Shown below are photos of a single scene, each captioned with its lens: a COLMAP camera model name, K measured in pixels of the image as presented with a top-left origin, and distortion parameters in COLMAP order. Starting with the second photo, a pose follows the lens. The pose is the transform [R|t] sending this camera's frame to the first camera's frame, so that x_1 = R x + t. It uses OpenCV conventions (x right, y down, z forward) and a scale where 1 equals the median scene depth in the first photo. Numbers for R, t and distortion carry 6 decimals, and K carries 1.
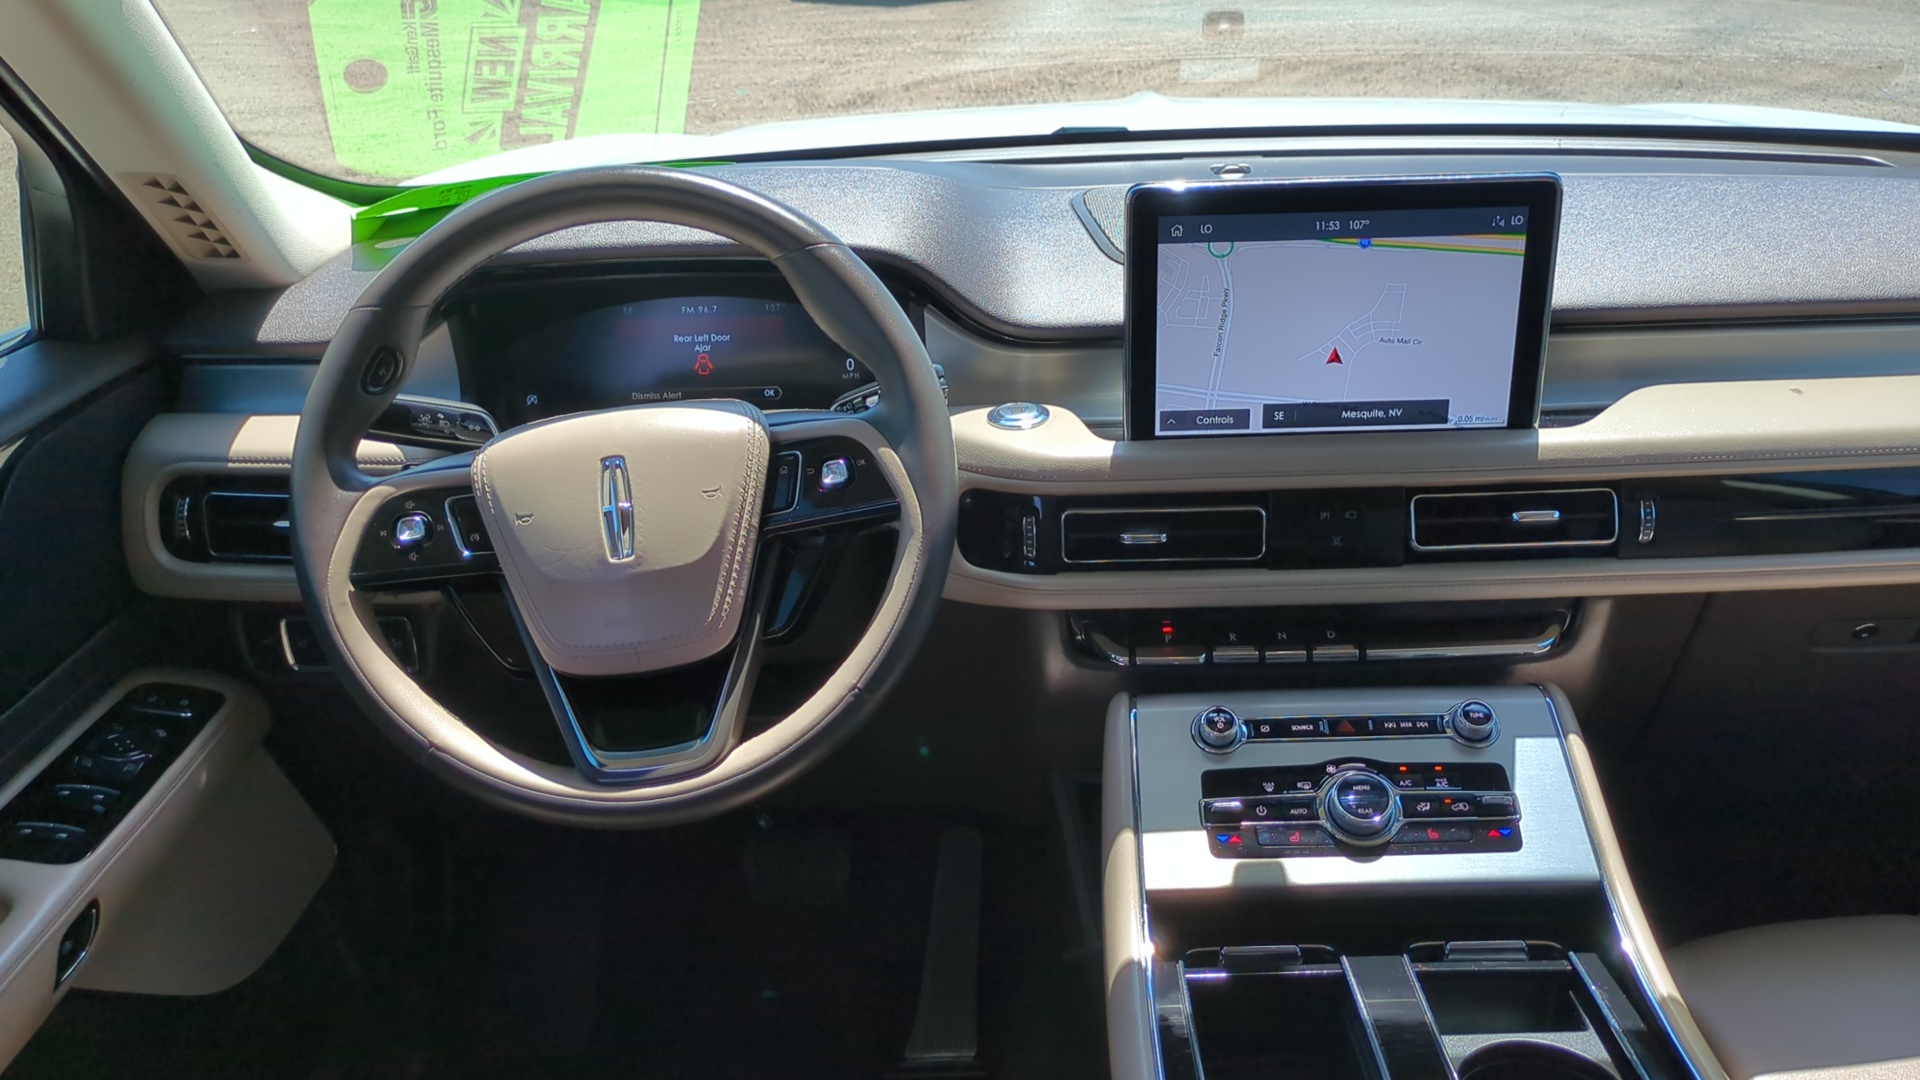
lens RADIAL K [[1650.5, 0, 988.5], [0, 1650.5, 542.7], [0, 0, 1]] dist [0.050430, -0.063357]
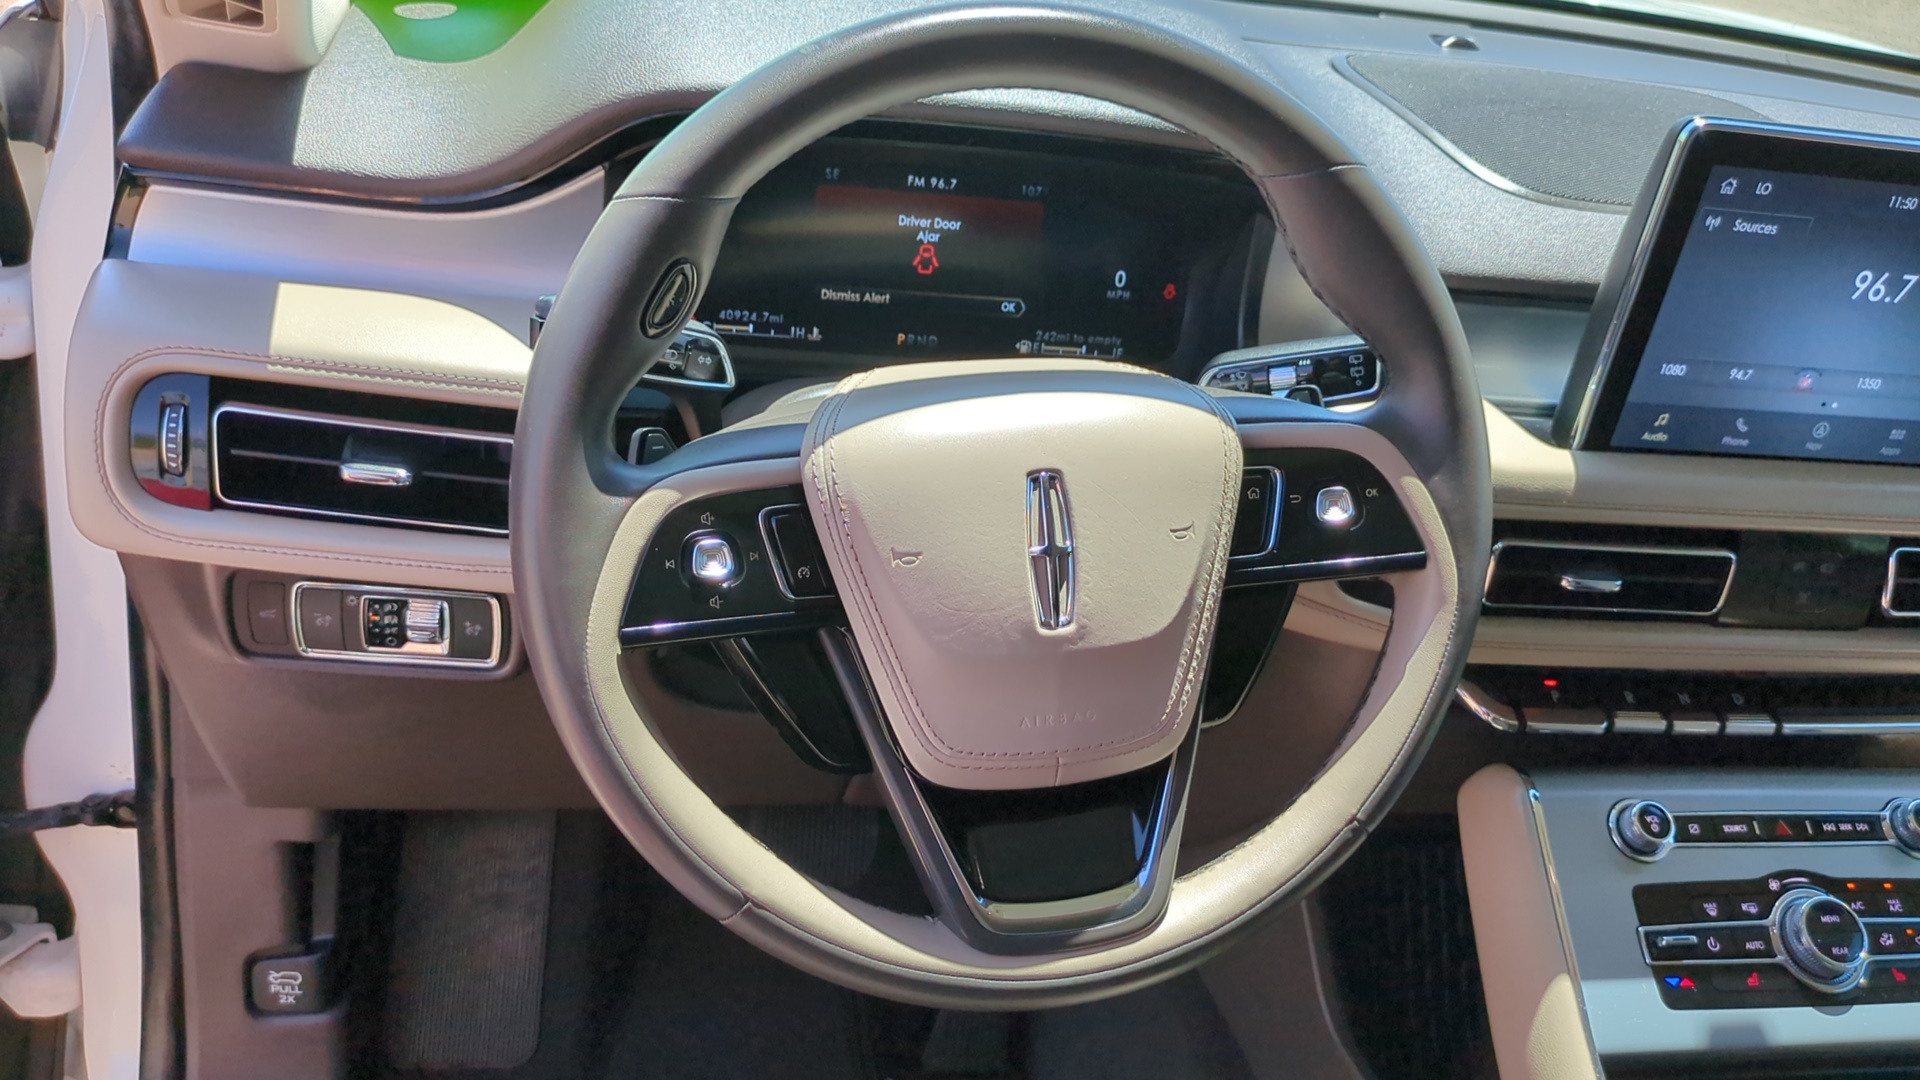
lens RADIAL K [[1650.5, 0, 980.1], [0, 1650.5, 524.5], [0, 0, 1]] dist [0.050430, -0.063357]
pose [[0.967383, 0.060423, 0.246005, -0.378059], [-0.092063, 0.988592, 0.119208, -0.097547], [-0.235995, -0.137968, 0.961910, 0.346948]]
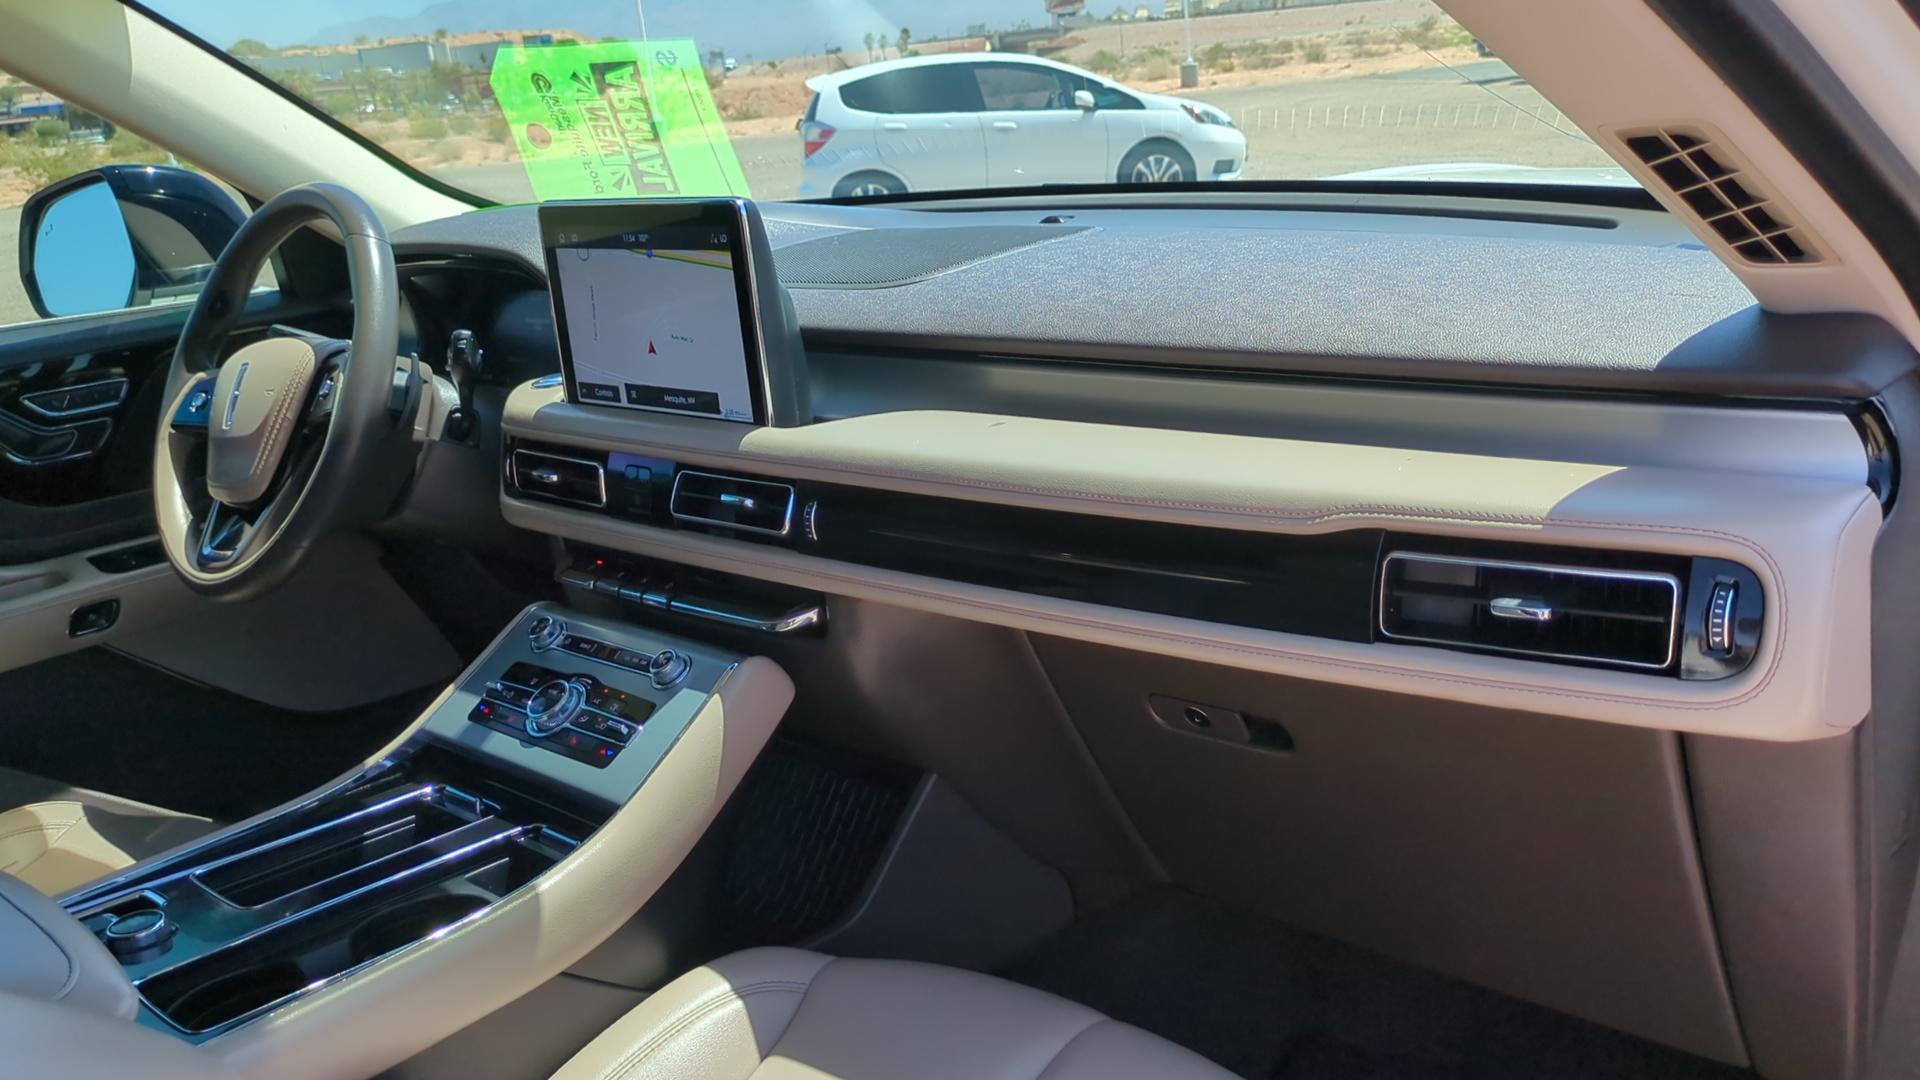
lens RADIAL K [[1650.5, 0, 964.0], [0, 1650.5, 529.5], [0, 0, 1]] dist [0.050430, -0.063357]
pose [[0.716658, 0.142594, -0.682692, 1.246086], [-0.191063, 0.981568, 0.004451, -0.032079], [0.670743, 0.127247, 0.730693, 0.295038]]
